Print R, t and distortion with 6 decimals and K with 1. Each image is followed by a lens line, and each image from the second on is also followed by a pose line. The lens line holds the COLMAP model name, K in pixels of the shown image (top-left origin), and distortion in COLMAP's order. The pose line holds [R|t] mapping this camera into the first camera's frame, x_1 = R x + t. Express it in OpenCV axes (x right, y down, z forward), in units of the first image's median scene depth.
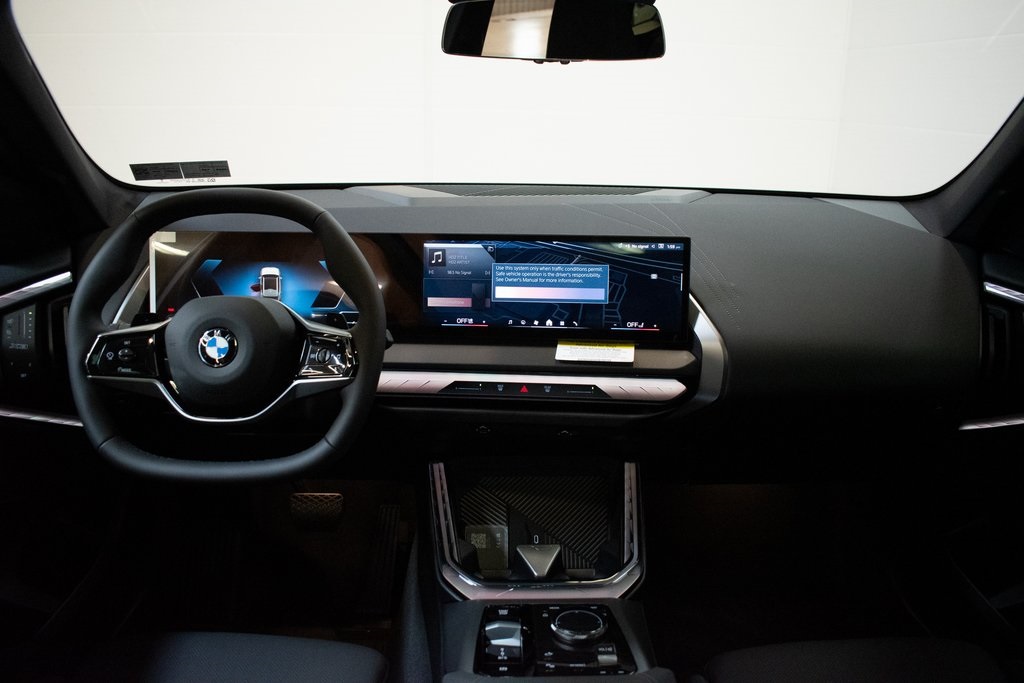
lens RADIAL K [[804.4, 0, 511.9], [0, 804.4, 311.9], [0, 0, 1]] dist [-0.093007, 0.005811]
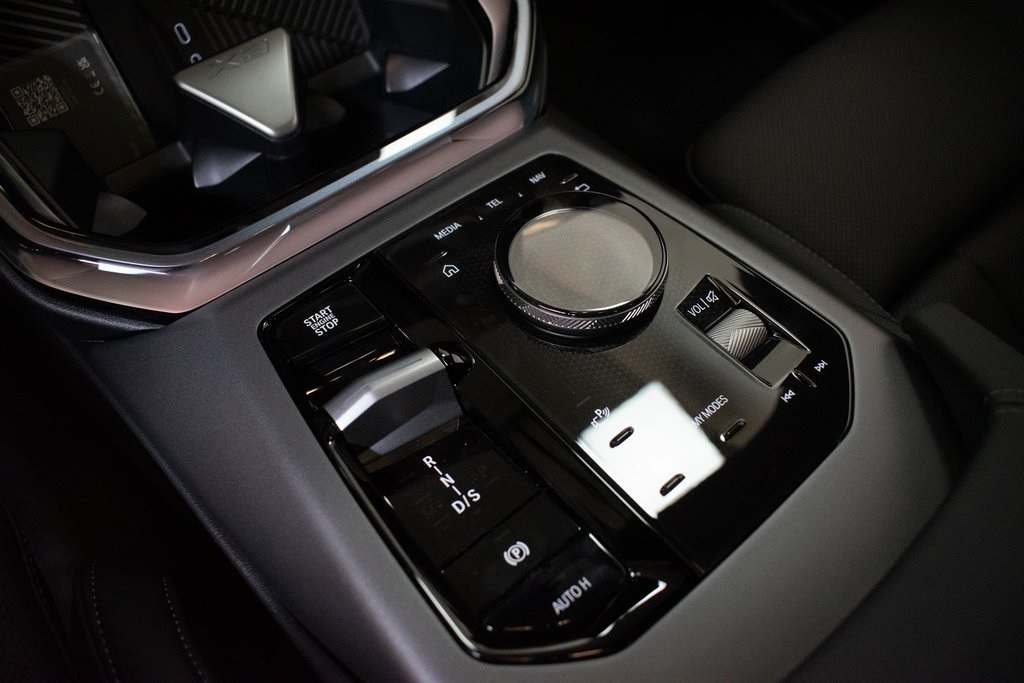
lens RADIAL K [[804.4, 0, 511.9], [0, 804.4, 311.9], [0, 0, 1]] dist [-0.093007, 0.005811]
pose [[0.778293, -0.494910, 0.386426, -0.060063], [0.095974, 0.701958, 0.705723, 0.136397], [-0.620524, -0.512172, 0.593827, 0.644269]]
